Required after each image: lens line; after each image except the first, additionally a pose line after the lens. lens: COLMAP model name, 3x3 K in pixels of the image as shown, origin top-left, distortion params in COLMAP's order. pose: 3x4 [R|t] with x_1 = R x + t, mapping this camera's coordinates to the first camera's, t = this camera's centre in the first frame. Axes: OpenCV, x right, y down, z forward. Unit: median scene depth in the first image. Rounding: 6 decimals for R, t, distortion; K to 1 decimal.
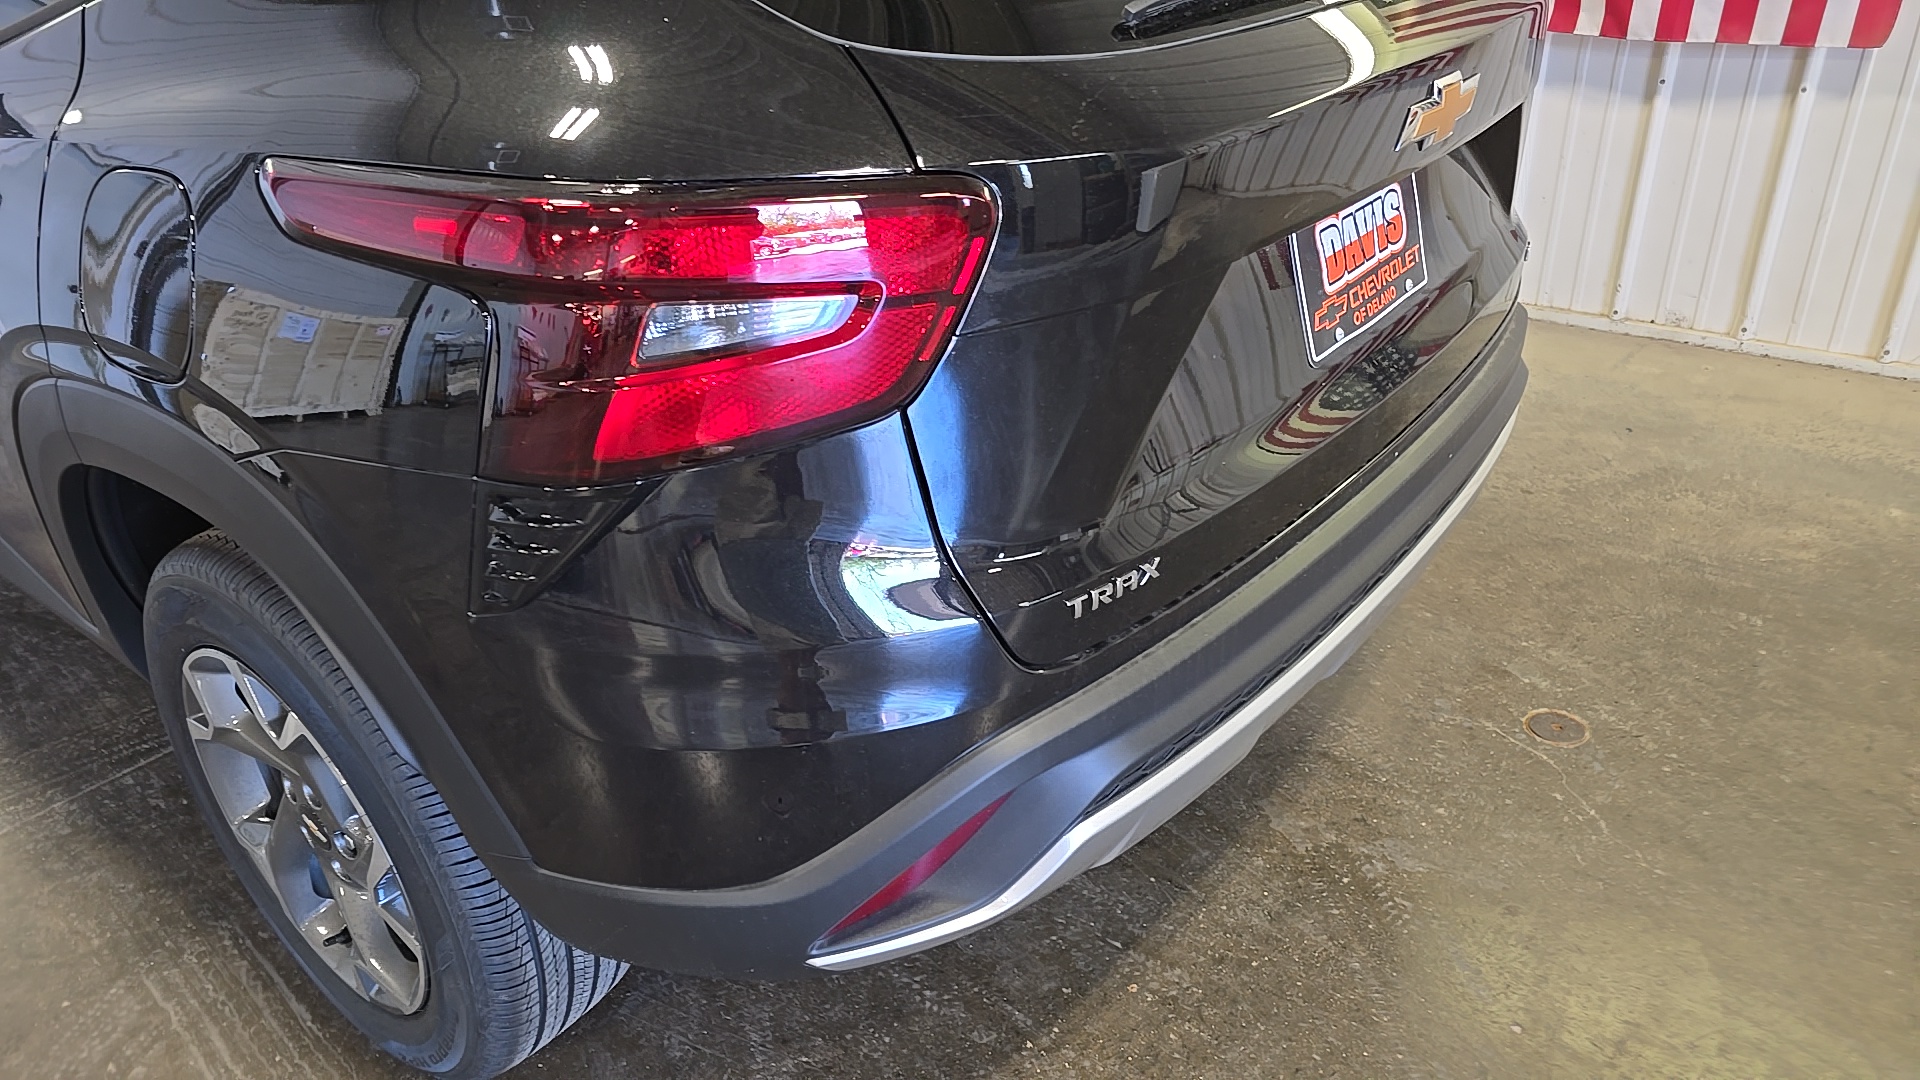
lens RADIAL K [[1301.9, 0, 958.3], [0, 1301.9, 535.1], [0, 0, 1]] dist [0.060617, -0.050692]
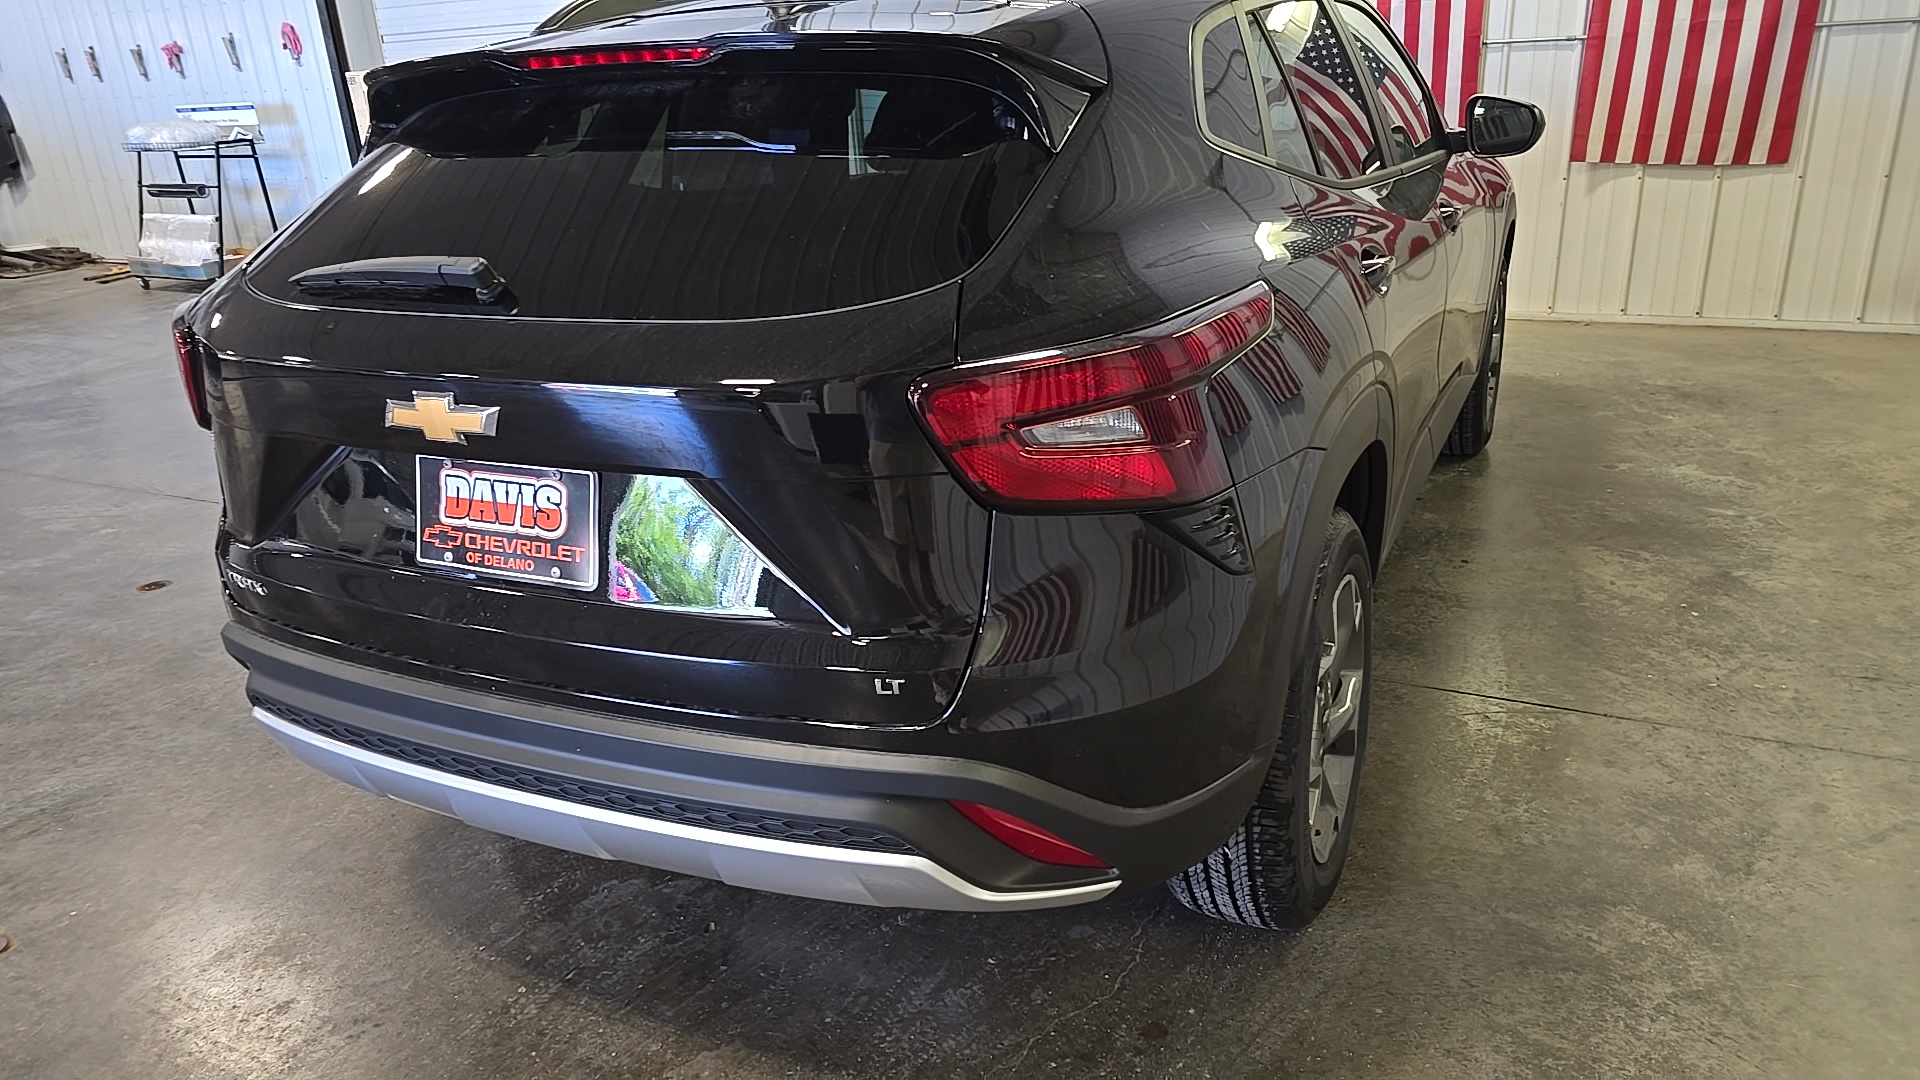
lens RADIAL K [[1301.9, 0, 958.3], [0, 1301.9, 535.1], [0, 0, 1]] dist [0.060617, -0.050692]
pose [[0.216538, 0.376273, -0.900849, 1.019721], [-0.417043, 0.869965, 0.263128, -0.473218], [0.882715, 0.318716, 0.345303, 0.653320]]
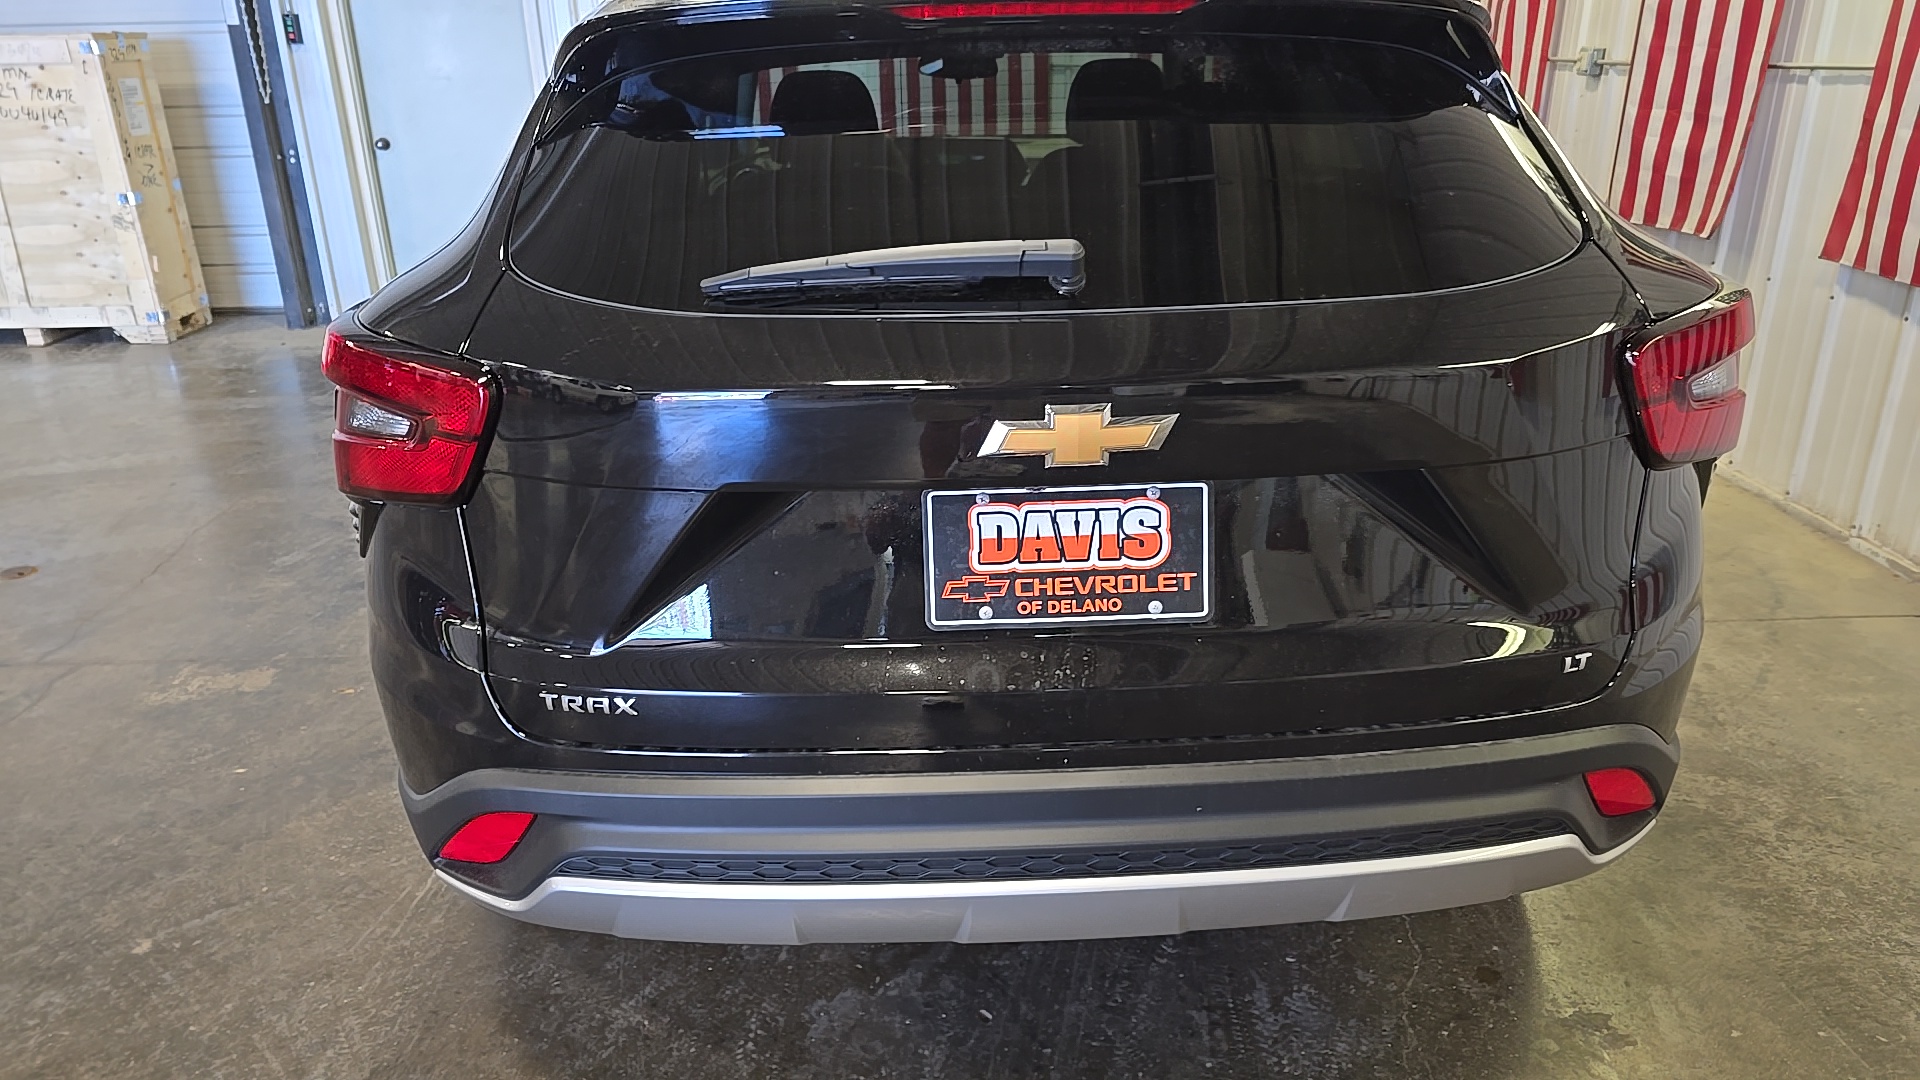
lens RADIAL K [[1301.9, 0, 958.3], [0, 1301.9, 535.1], [0, 0, 1]] dist [0.060617, -0.050692]
pose [[0.652417, 0.304878, -0.693831, 0.644292], [-0.373146, 0.926078, 0.056057, -0.172081], [0.659632, 0.222328, 0.717953, 0.150697]]
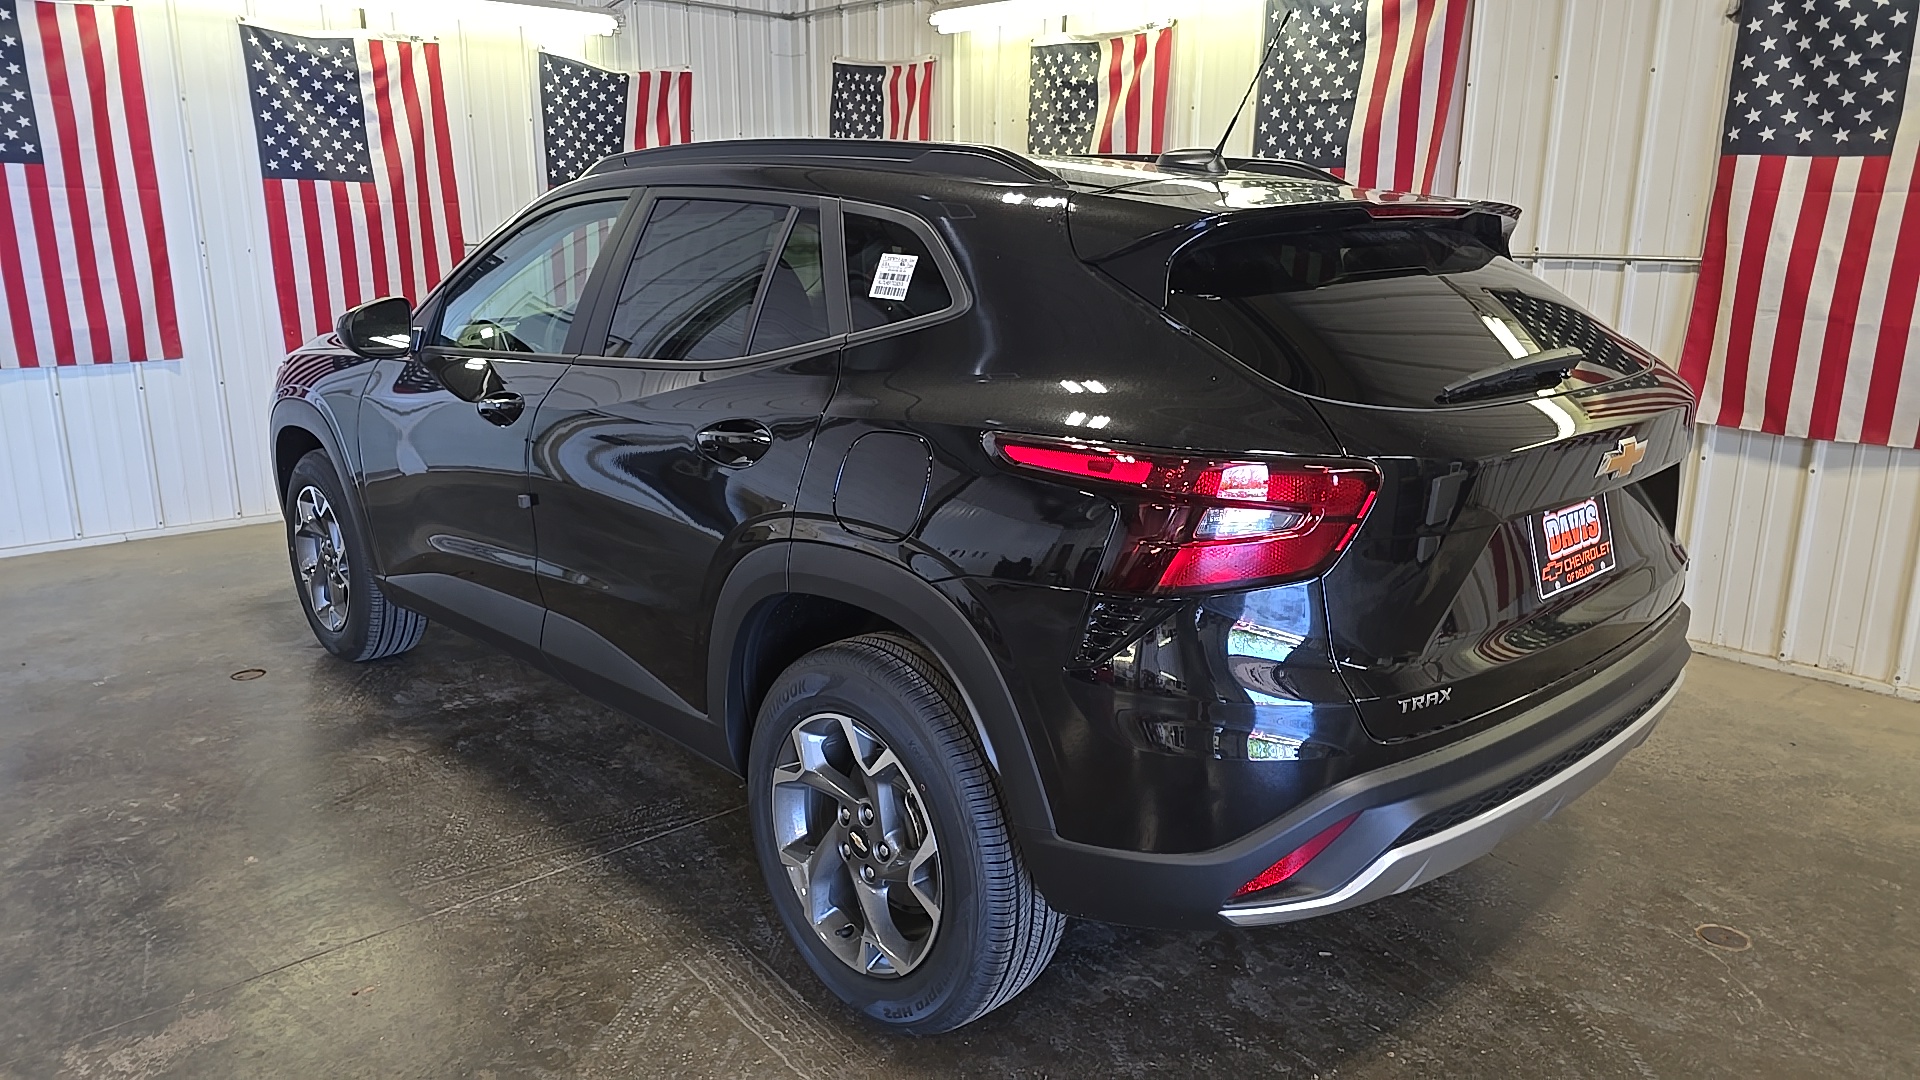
lens RADIAL K [[1301.9, 0, 958.3], [0, 1301.9, 535.1], [0, 0, 1]] dist [0.060617, -0.050692]
pose [[0.987874, 0.087719, -0.128102, -0.155315], [-0.116598, 0.963977, -0.239066, 0.171502], [0.102517, 0.251104, 0.962516, -0.427881]]
